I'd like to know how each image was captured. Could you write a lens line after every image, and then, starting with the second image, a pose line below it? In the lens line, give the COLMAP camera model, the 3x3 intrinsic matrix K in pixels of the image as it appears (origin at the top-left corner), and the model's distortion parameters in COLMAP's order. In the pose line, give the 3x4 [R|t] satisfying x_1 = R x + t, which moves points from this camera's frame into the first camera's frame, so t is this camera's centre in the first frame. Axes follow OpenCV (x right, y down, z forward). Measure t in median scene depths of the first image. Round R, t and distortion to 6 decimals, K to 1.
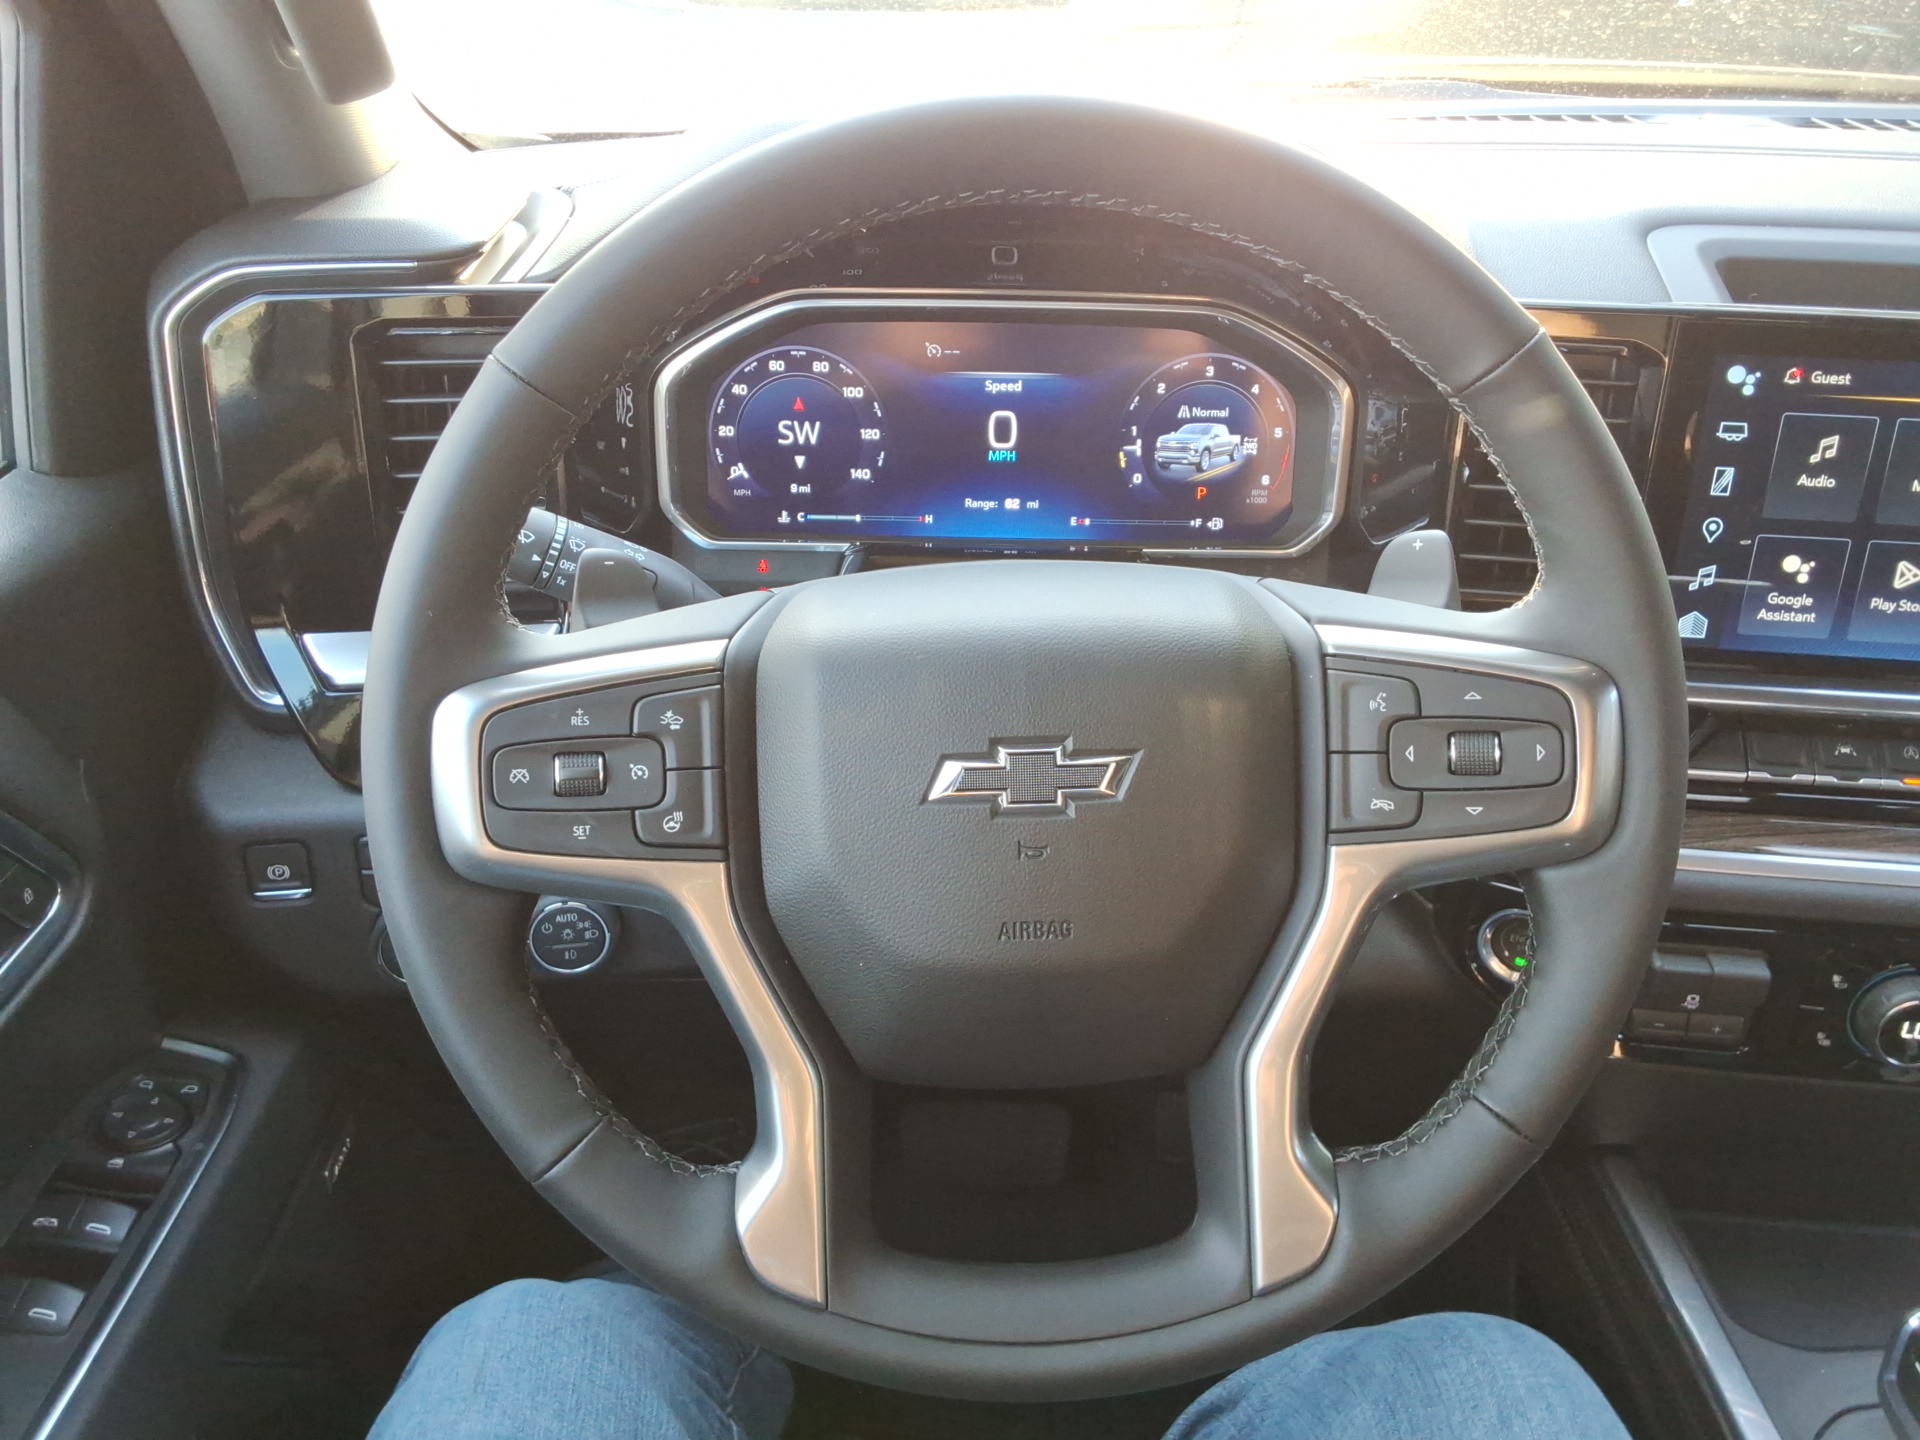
lens RADIAL K [[1567.1, 0, 970.4], [0, 1567.1, 706.7], [0, 0, 1]] dist [0.144515, -0.242217]
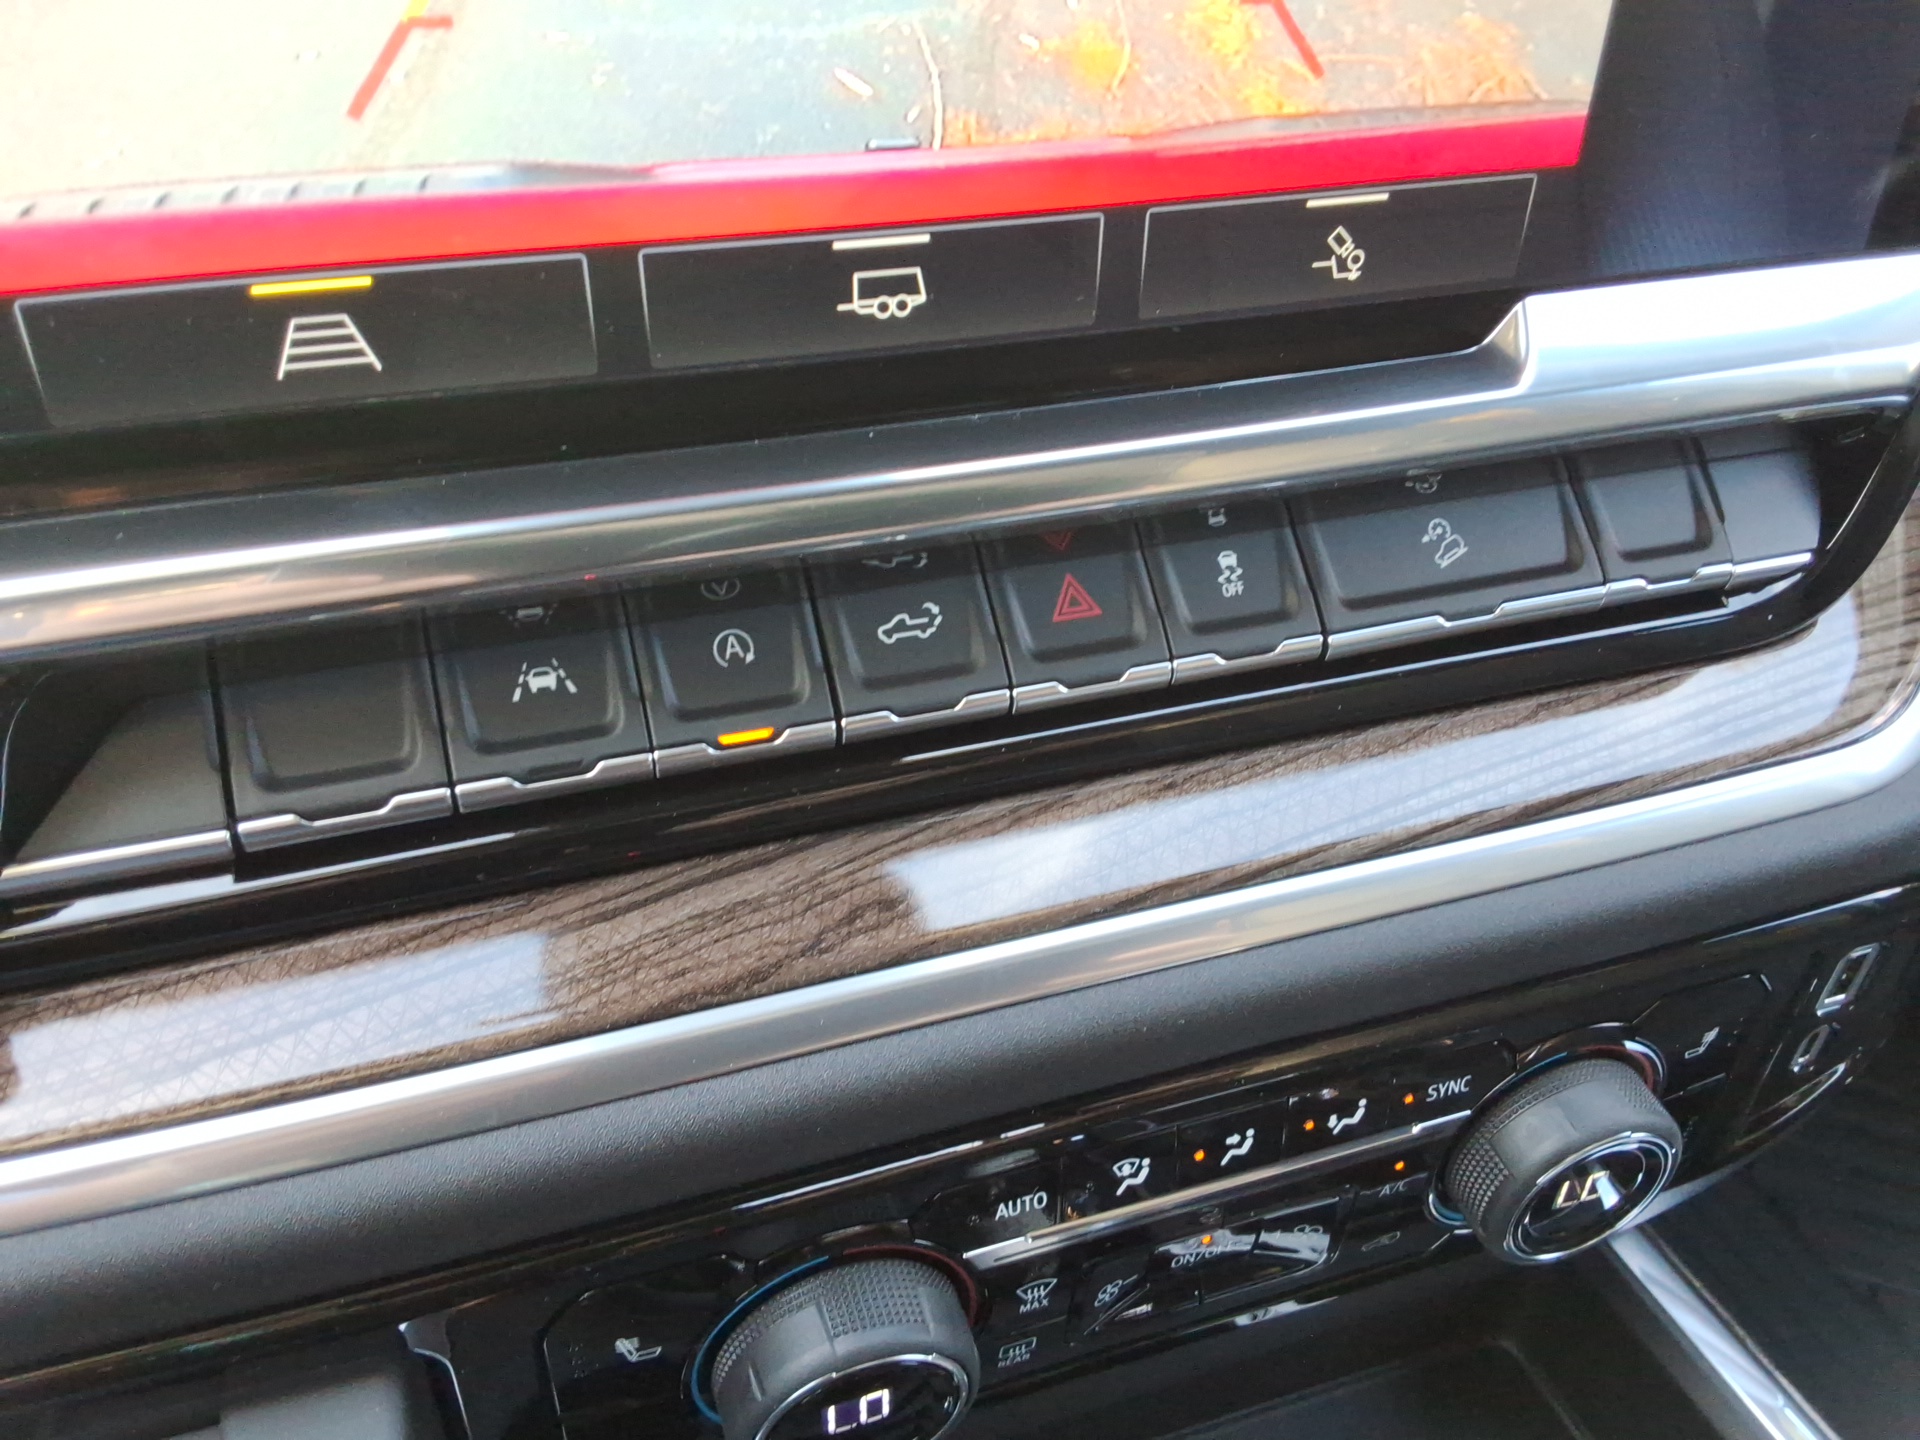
lens RADIAL K [[1567.1, 0, 970.4], [0, 1567.1, 706.7], [0, 0, 1]] dist [0.144515, -0.242217]
pose [[0.901574, -0.240457, 0.359646, 0.511743], [0.156568, 0.956311, 0.246894, -0.034534], [-0.403300, -0.166284, 0.899833, 0.676440]]
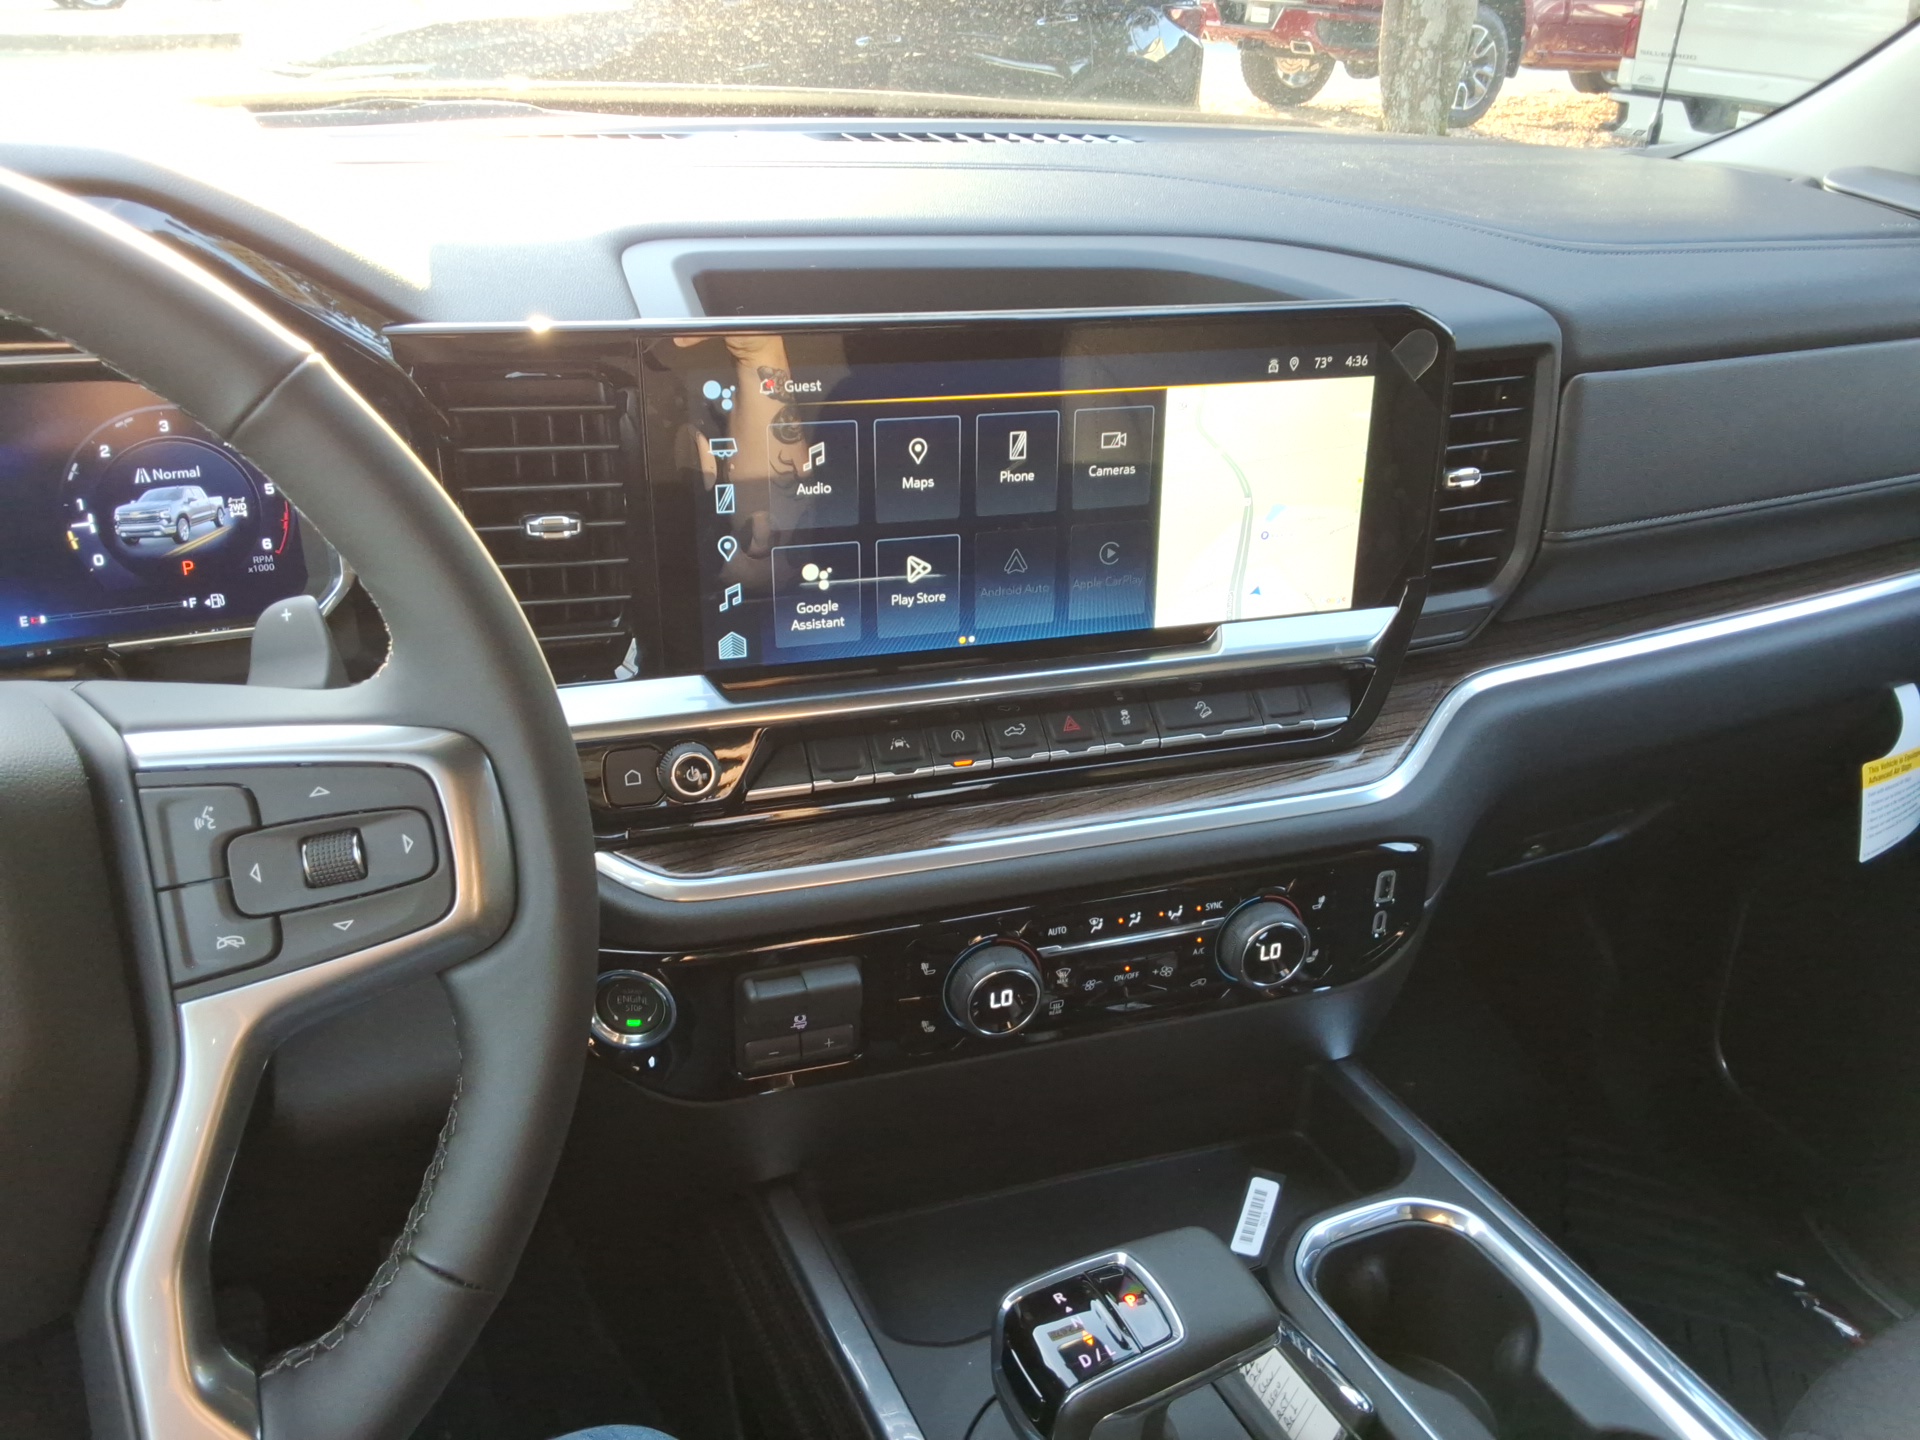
lens RADIAL K [[1560.1, 0, 992.4], [0, 1560.1, 704.6], [0, 0, 1]] dist [0.140320, -0.242953]
pose [[0.902028, -0.162476, 0.399934, 0.204747], [0.170691, 0.985206, 0.015263, -0.002738], [-0.396497, 0.054497, 0.916417, 0.055664]]
